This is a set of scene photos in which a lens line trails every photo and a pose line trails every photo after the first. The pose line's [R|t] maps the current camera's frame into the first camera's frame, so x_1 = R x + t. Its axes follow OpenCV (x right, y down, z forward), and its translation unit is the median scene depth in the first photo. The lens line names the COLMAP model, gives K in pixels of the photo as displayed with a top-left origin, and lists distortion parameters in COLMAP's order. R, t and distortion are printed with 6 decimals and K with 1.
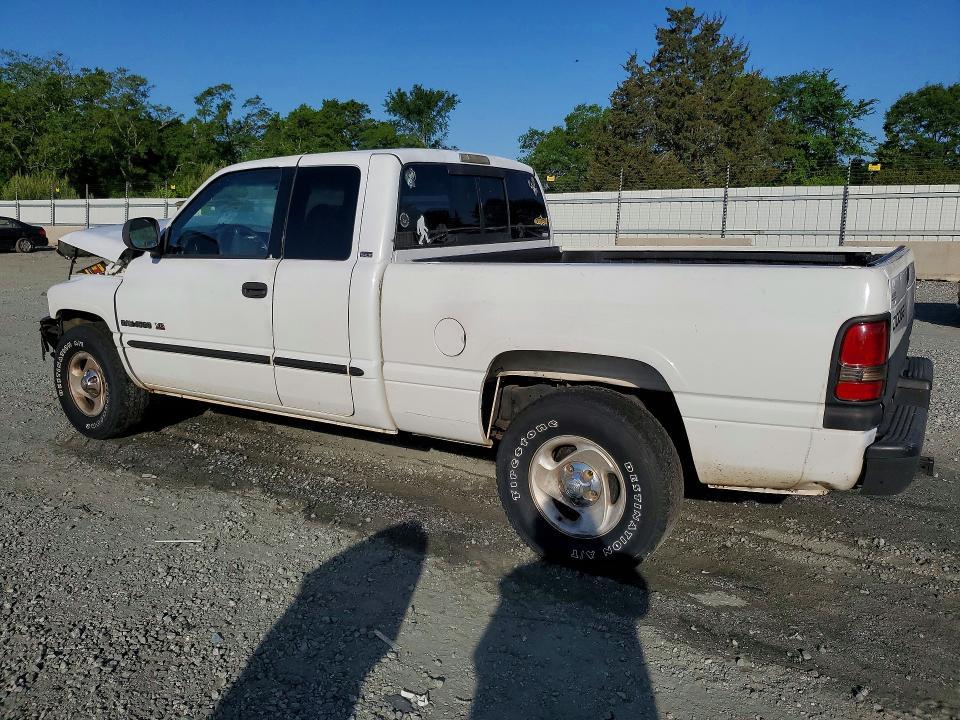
lens RADIAL K [[768.7, 0, 485.5], [0, 768.7, 358.6], [0, 0, 1]] dist [0.028347, 0.004854]
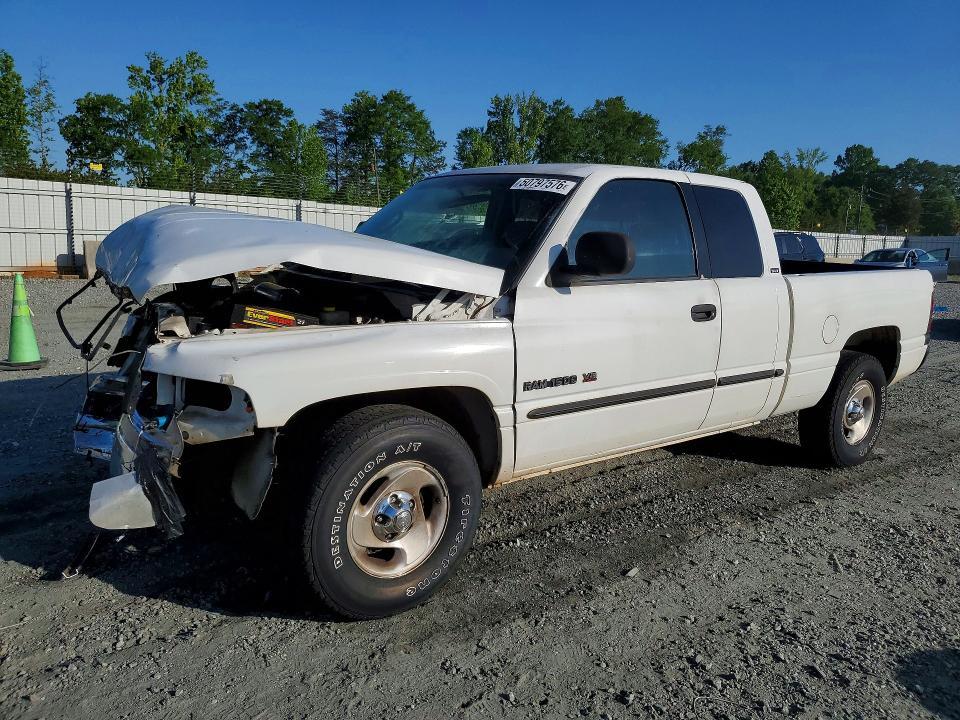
lens RADIAL K [[768.7, 0, 485.5], [0, 768.7, 358.6], [0, 0, 1]] dist [0.028347, 0.004854]
pose [[0.310124, -0.137942, 0.940636, -1.128710], [0.131118, 0.986168, 0.101390, -0.145237], [-0.941611, 0.091890, 0.323921, 0.842025]]
